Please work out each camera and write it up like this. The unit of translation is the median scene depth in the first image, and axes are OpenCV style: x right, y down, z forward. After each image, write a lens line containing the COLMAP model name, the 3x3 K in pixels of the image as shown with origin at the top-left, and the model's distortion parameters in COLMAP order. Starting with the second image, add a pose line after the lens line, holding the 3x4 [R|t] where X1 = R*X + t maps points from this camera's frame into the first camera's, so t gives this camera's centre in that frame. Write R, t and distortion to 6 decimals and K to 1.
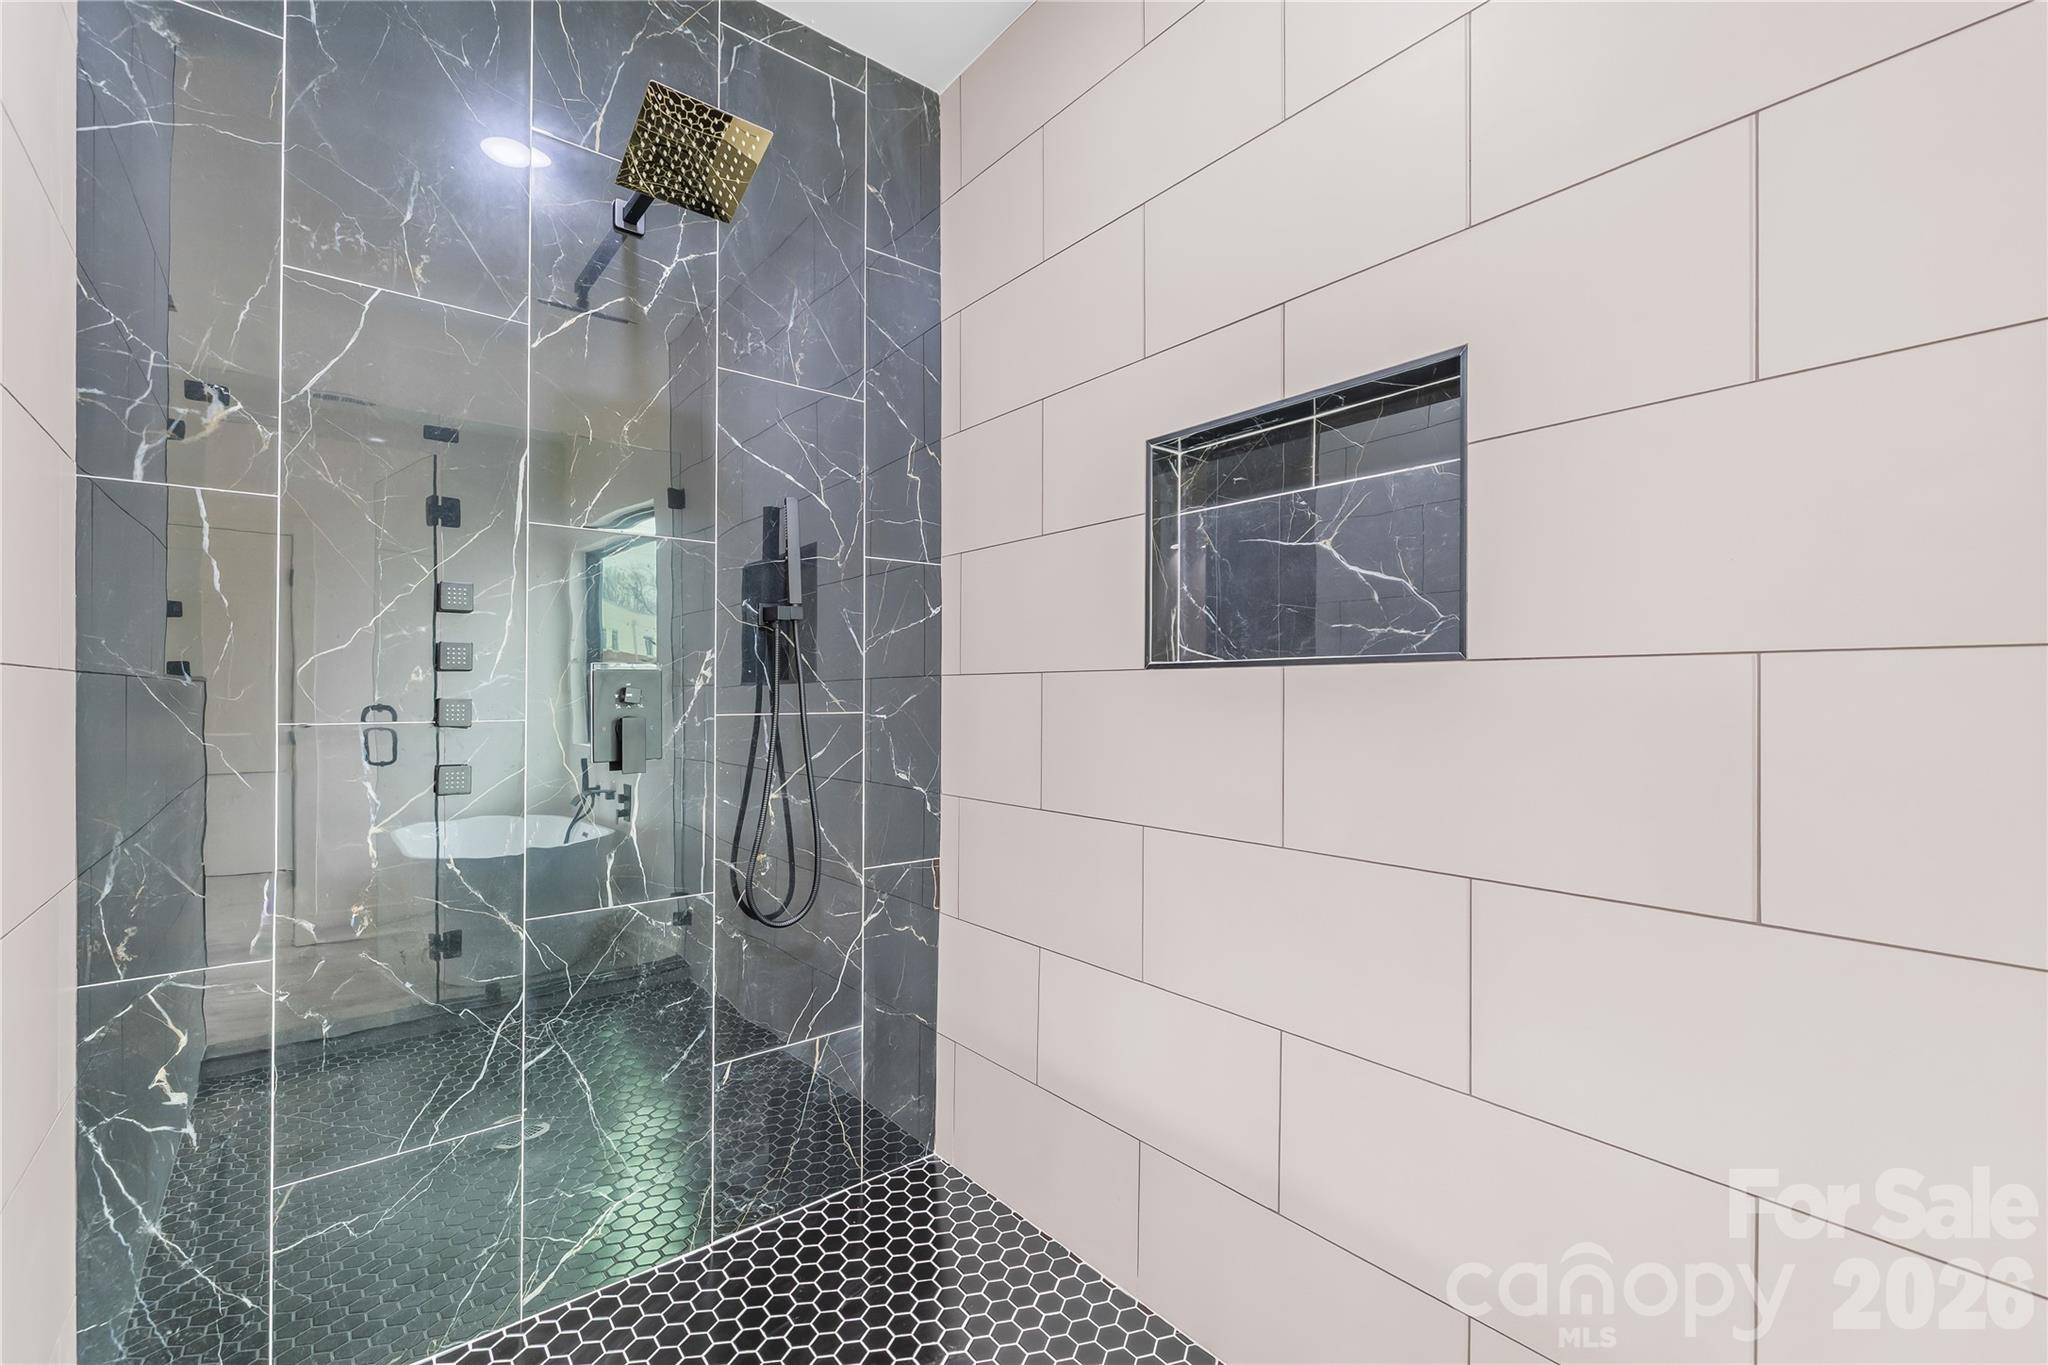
lens RADIAL K [[878.9, 0, 1009.8], [0, 878.9, 680.3], [0, 0, 1]] dist [-0.000021, -0.000107]
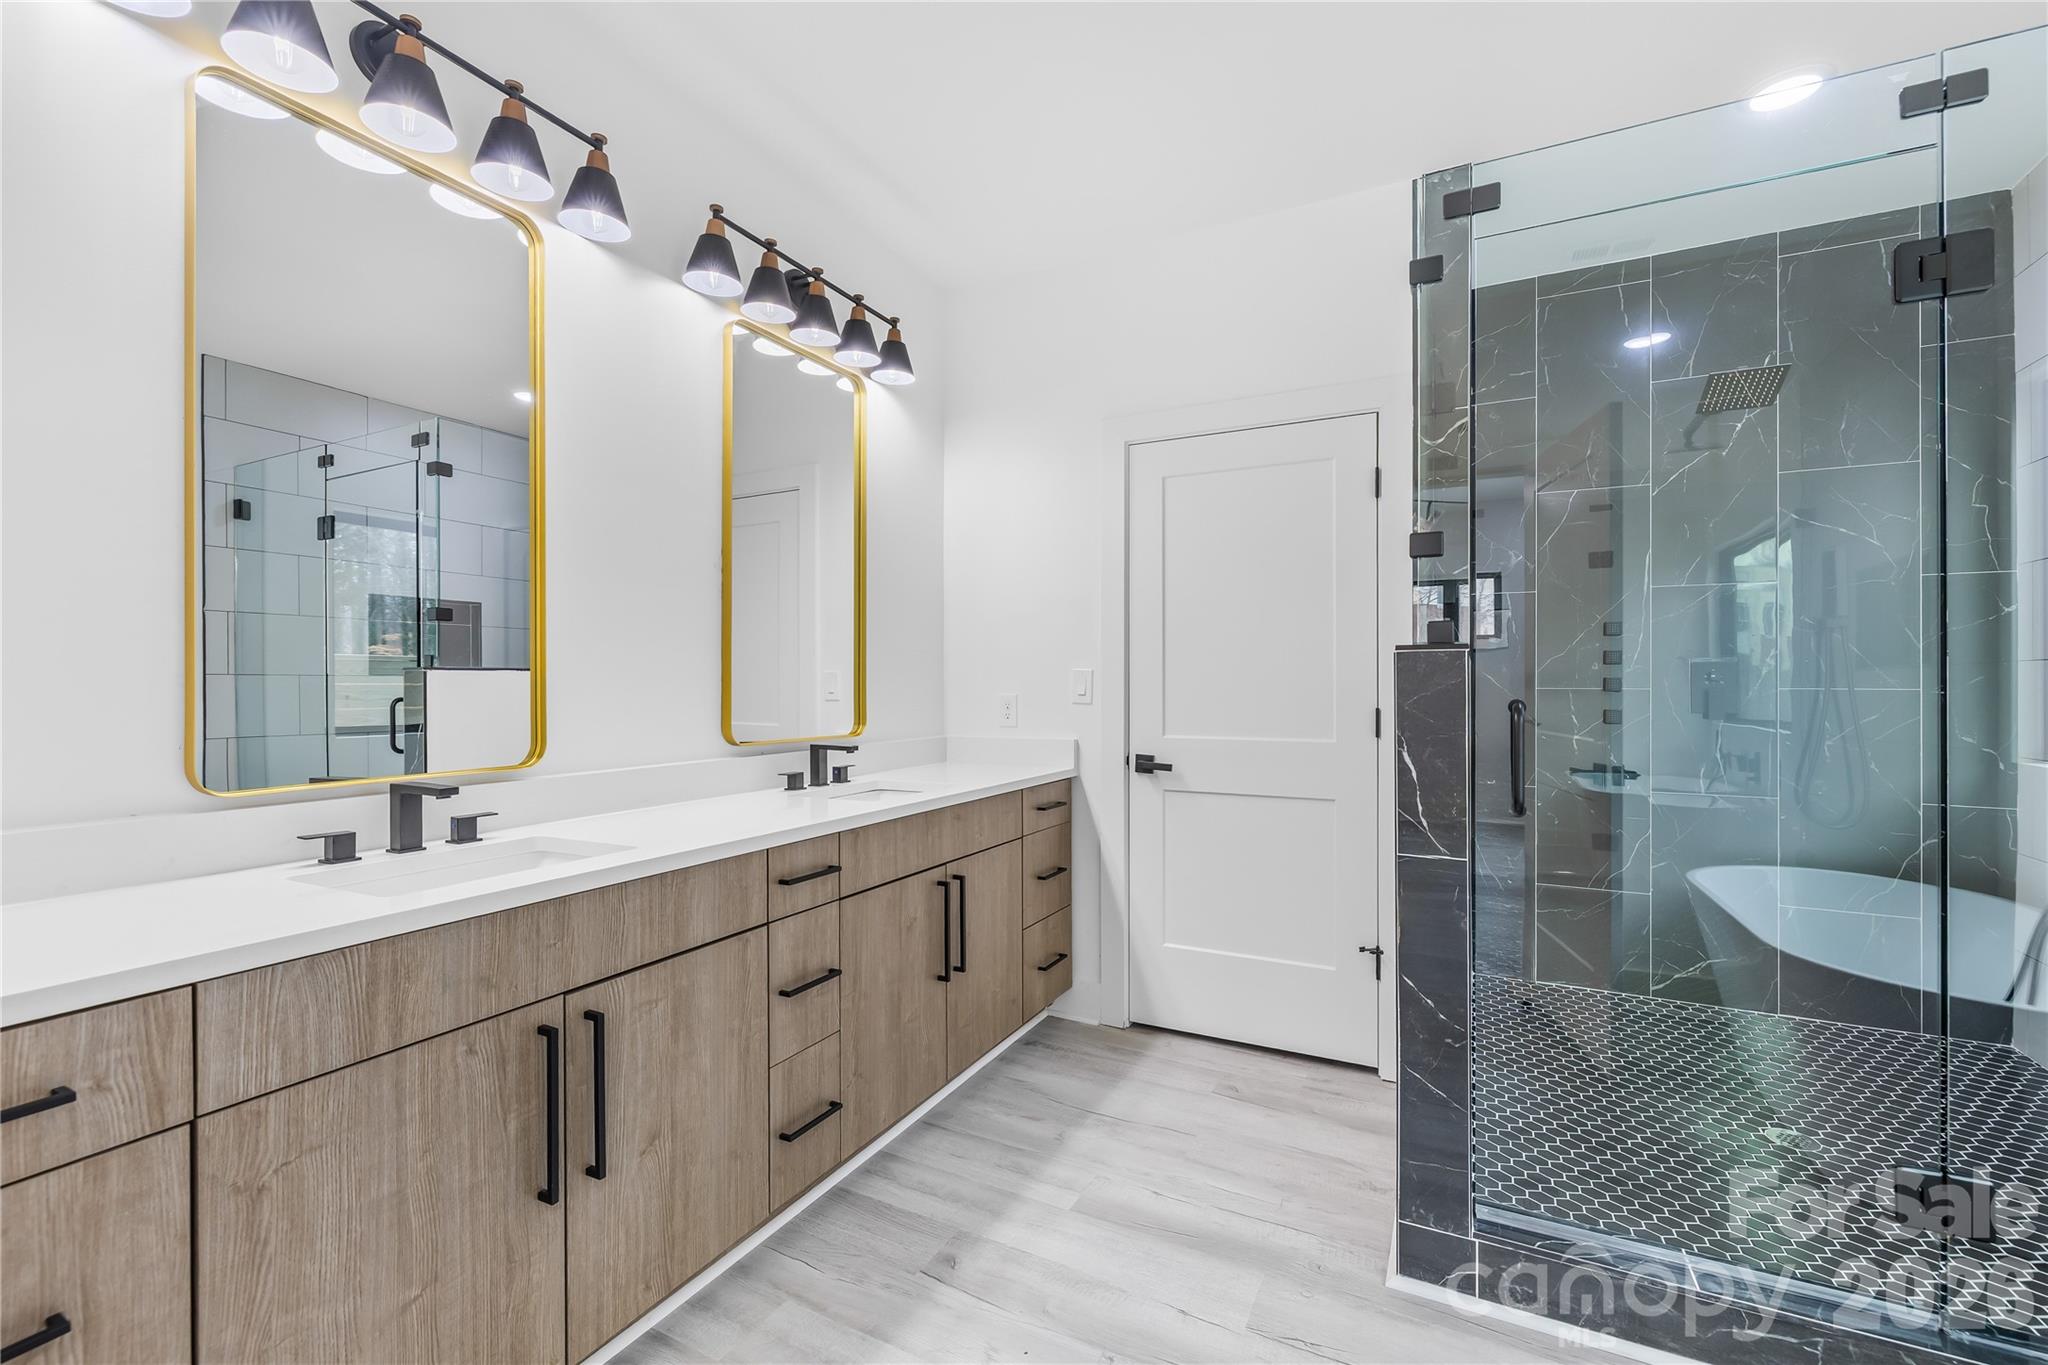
lens RADIAL K [[878.9, 0, 1011.2], [0, 878.9, 673.9], [0, 0, 1]] dist [-0.000021, -0.000107]
pose [[0.413128, -0.003434, -0.910666, 0.552448], [0.008621, 0.999963, 0.000140, -0.000075], [0.910632, -0.007909, 0.413142, -0.948891]]
